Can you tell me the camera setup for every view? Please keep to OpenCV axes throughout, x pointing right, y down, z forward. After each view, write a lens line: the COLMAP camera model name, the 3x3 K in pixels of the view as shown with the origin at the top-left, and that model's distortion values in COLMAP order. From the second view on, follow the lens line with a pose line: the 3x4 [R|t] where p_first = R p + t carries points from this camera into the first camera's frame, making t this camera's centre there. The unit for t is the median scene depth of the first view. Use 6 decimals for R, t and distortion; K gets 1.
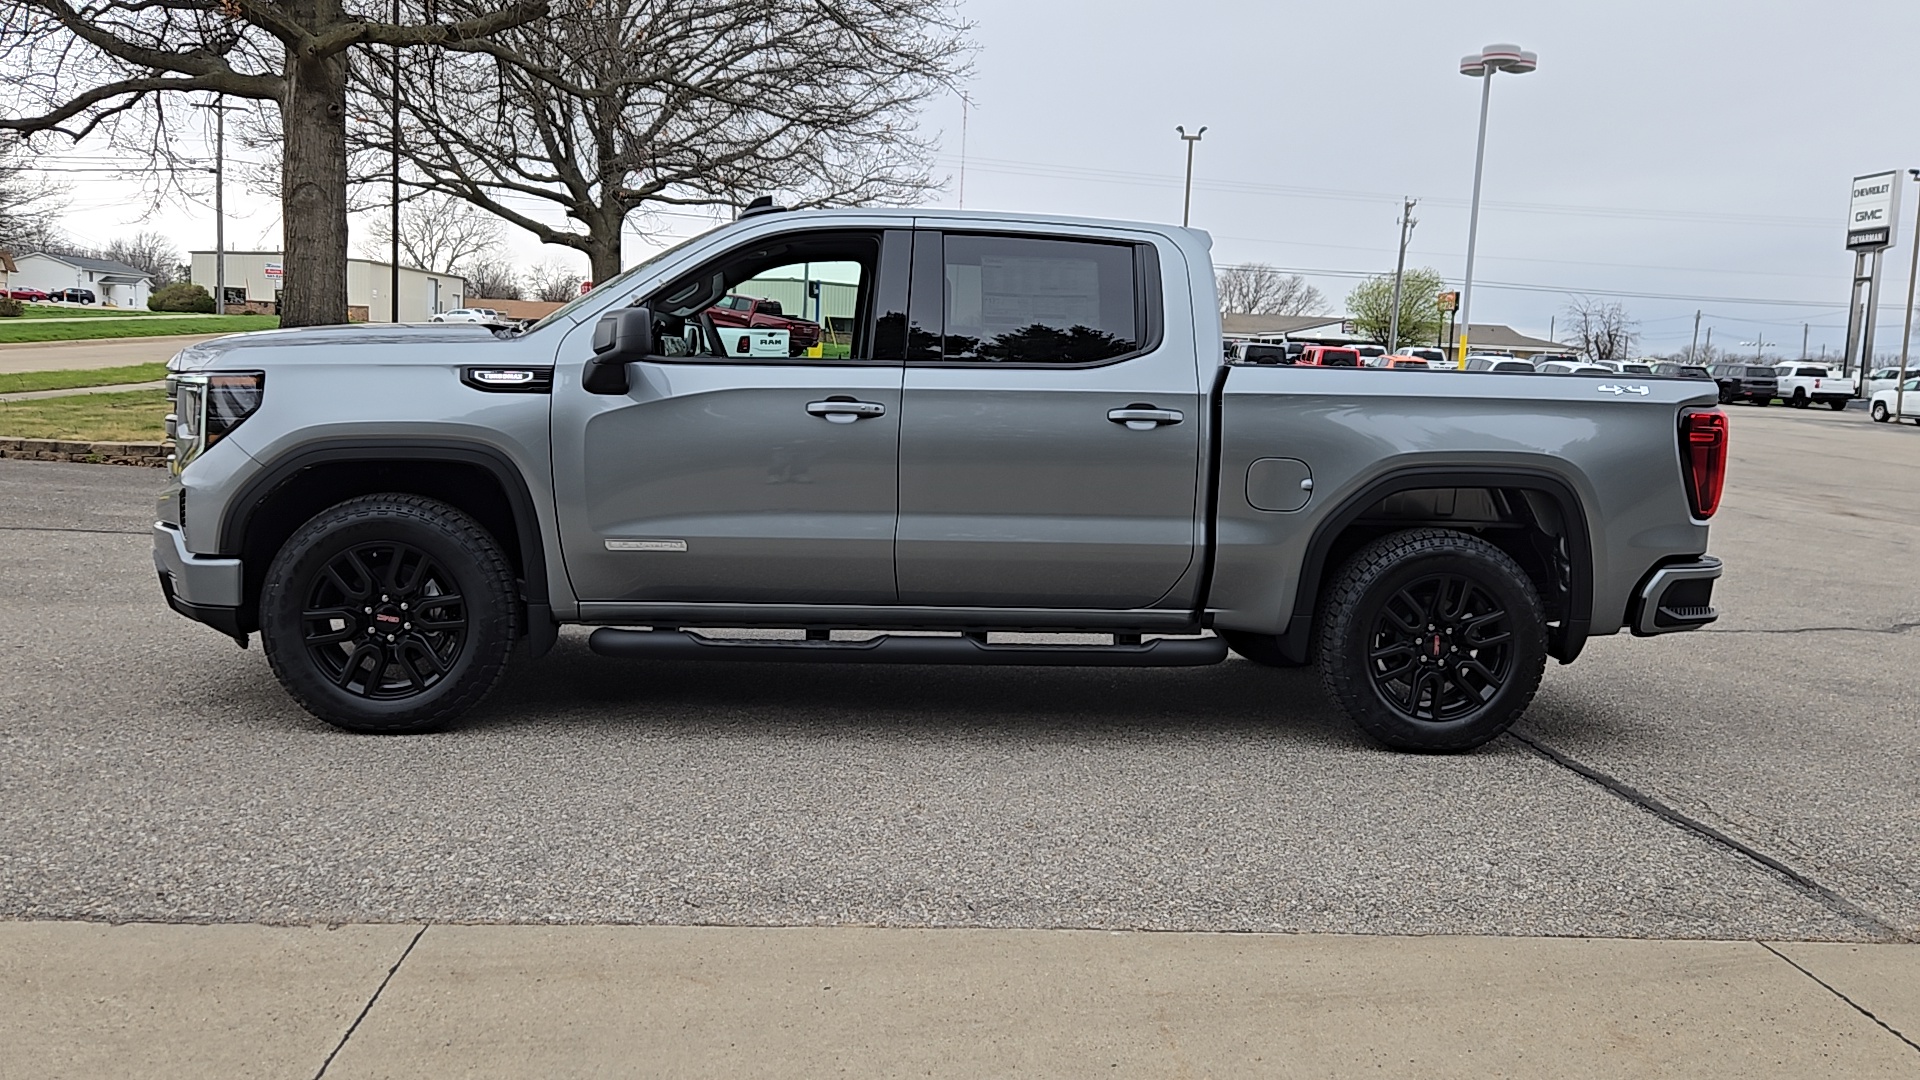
lens RADIAL K [[1588.2, 0, 958.8], [0, 1588.2, 532.8], [0, 0, 1]] dist [0.019030, -0.006240]
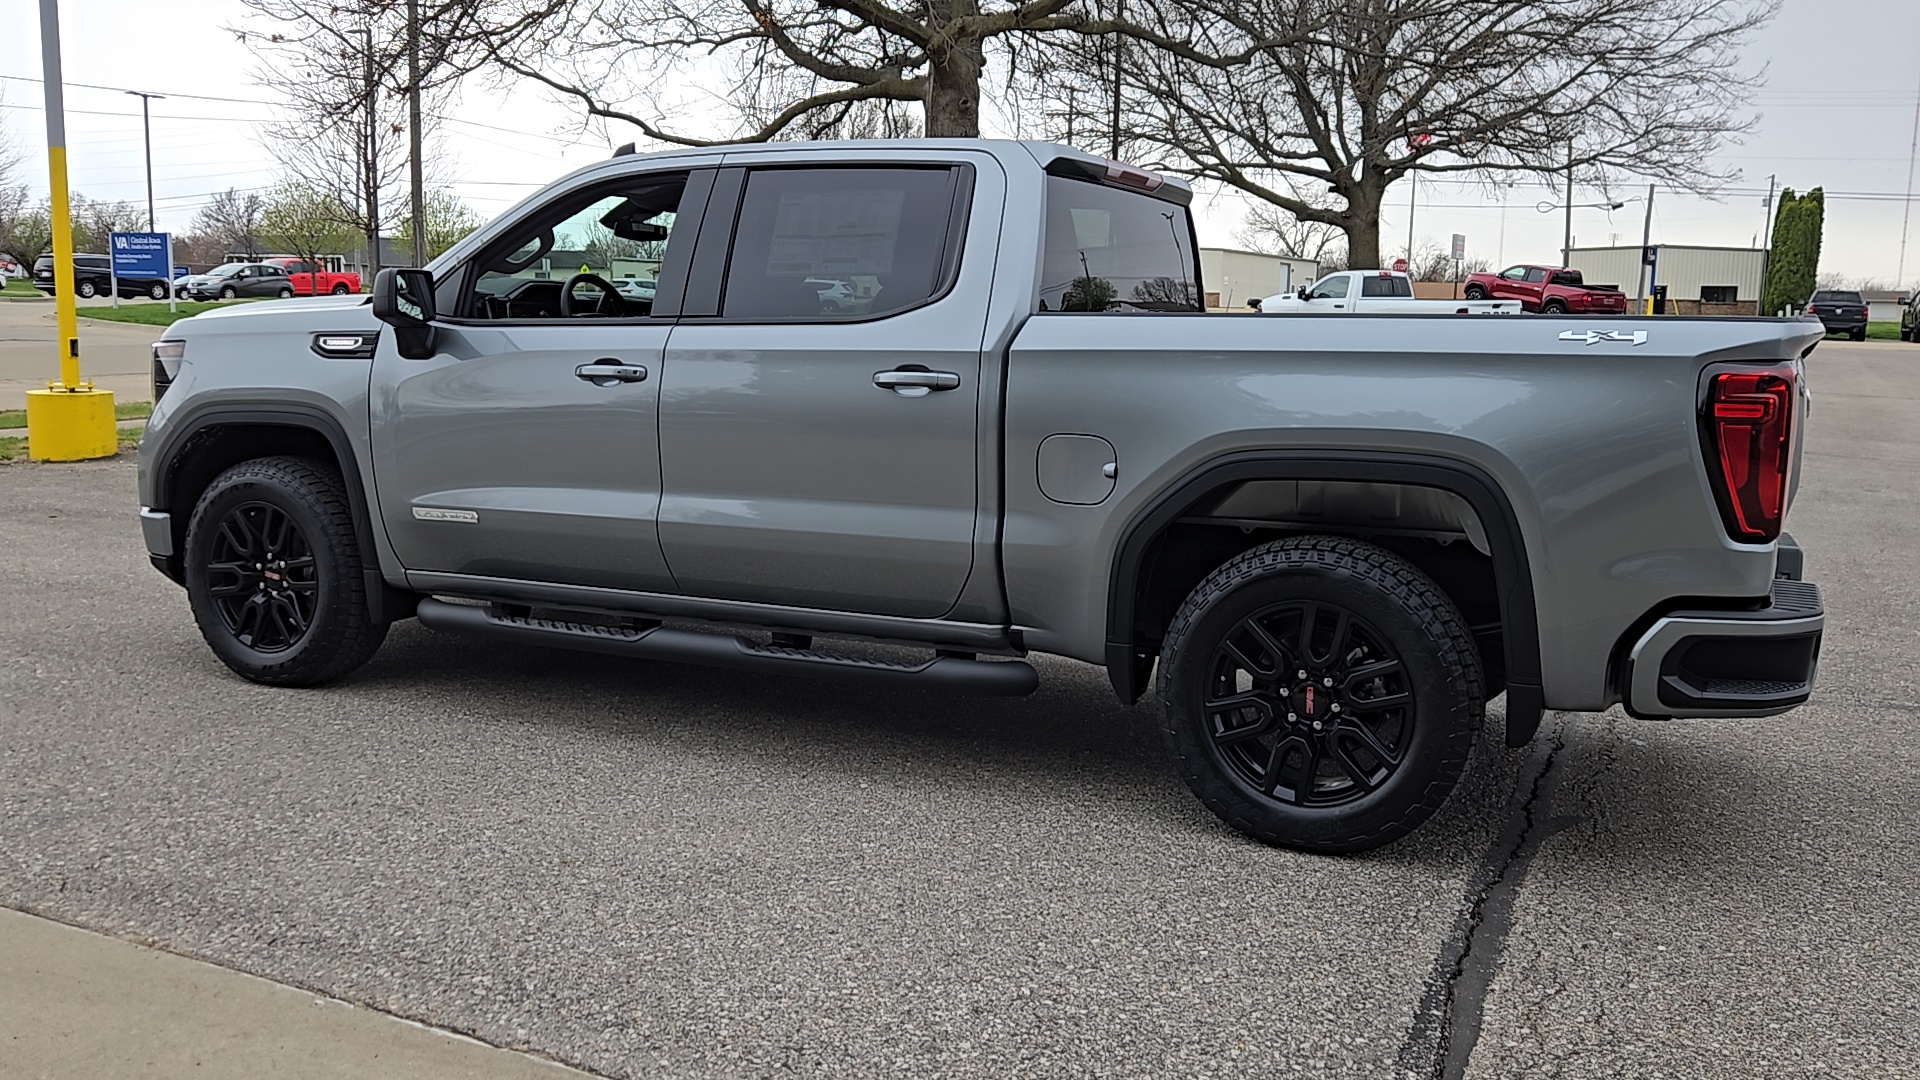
lens RADIAL K [[1588.2, 0, 958.8], [0, 1588.2, 532.8], [0, 0, 1]] dist [0.019030, -0.006240]
pose [[0.857988, 0.044631, -0.511727, 0.538264], [-0.038847, 0.999003, 0.021997, -0.014187], [0.512198, 0.001006, 0.858867, 0.313595]]
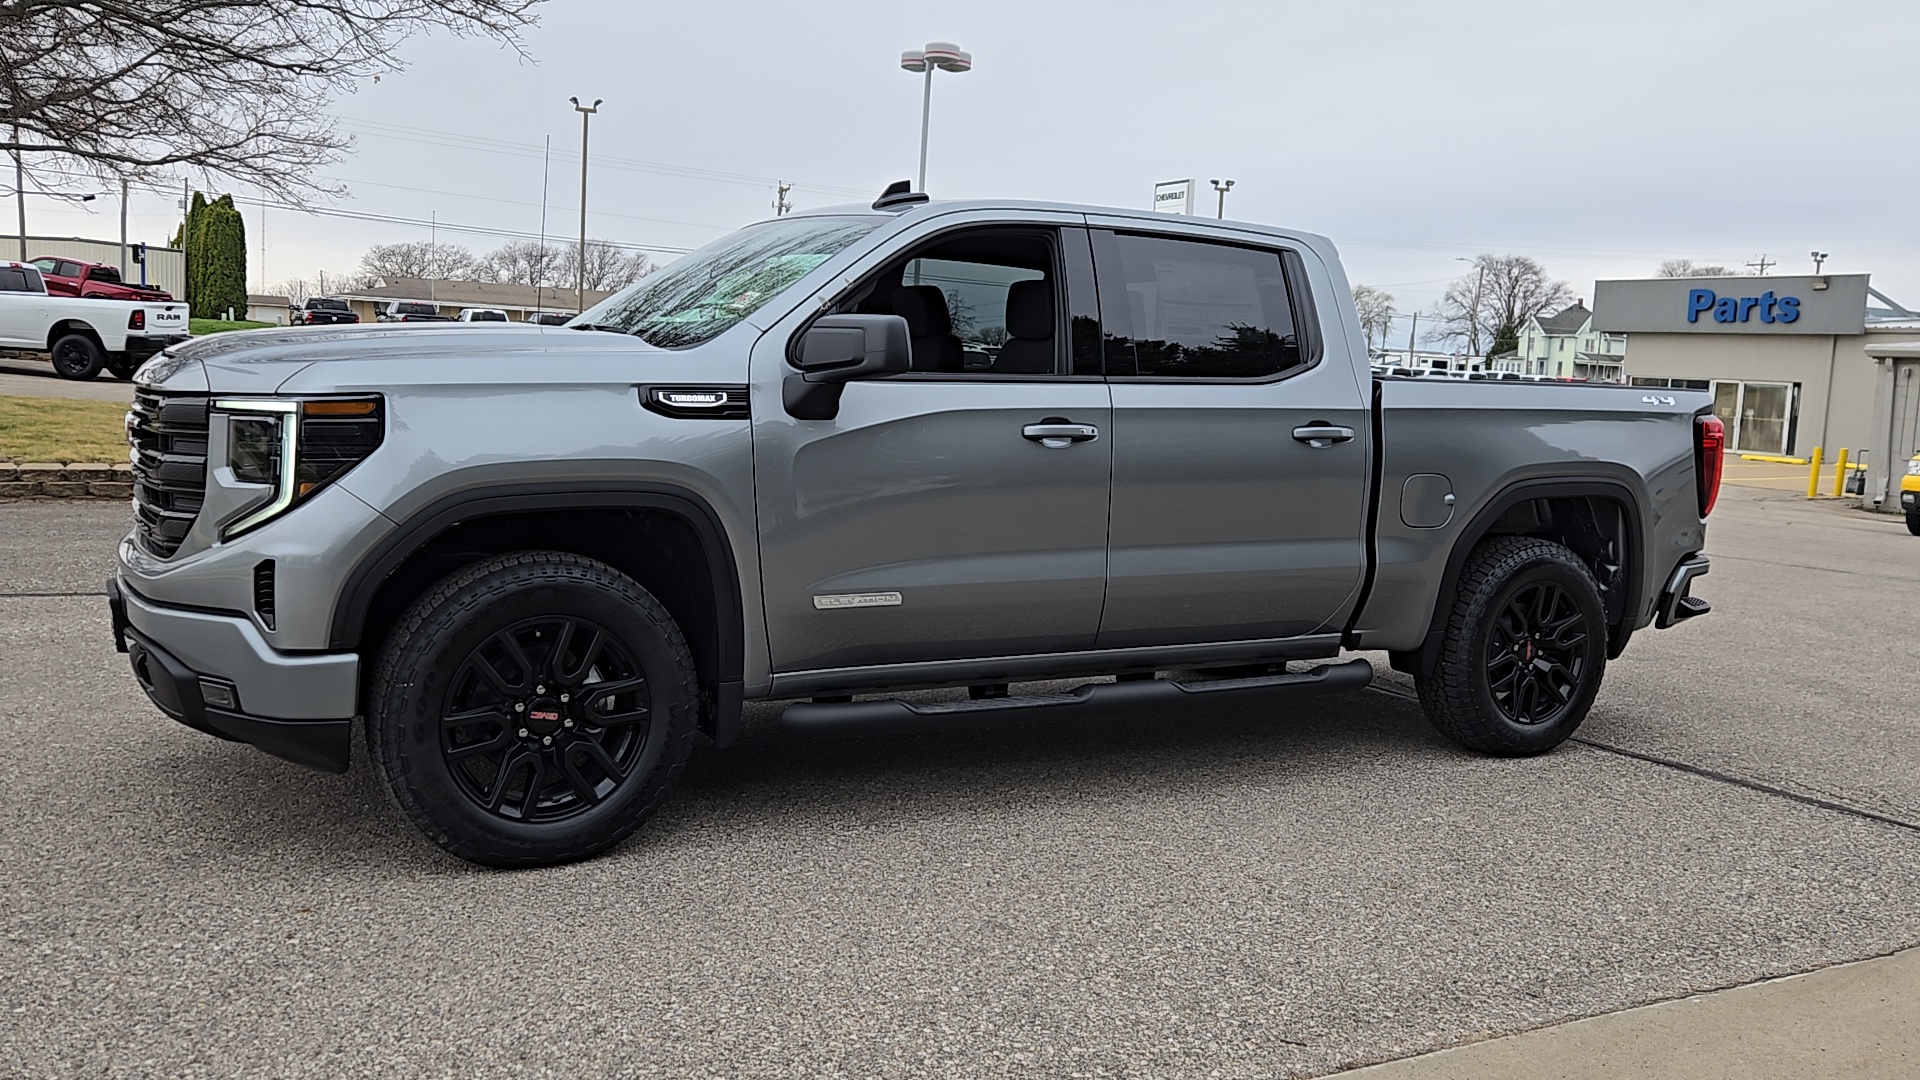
lens RADIAL K [[1588.2, 0, 958.8], [0, 1588.2, 532.8], [0, 0, 1]] dist [0.019030, -0.006240]
pose [[0.915491, -0.040543, 0.400291, -0.454829], [0.034850, 0.999161, 0.021496, -0.041232], [-0.400827, -0.005730, 0.916136, 0.210519]]
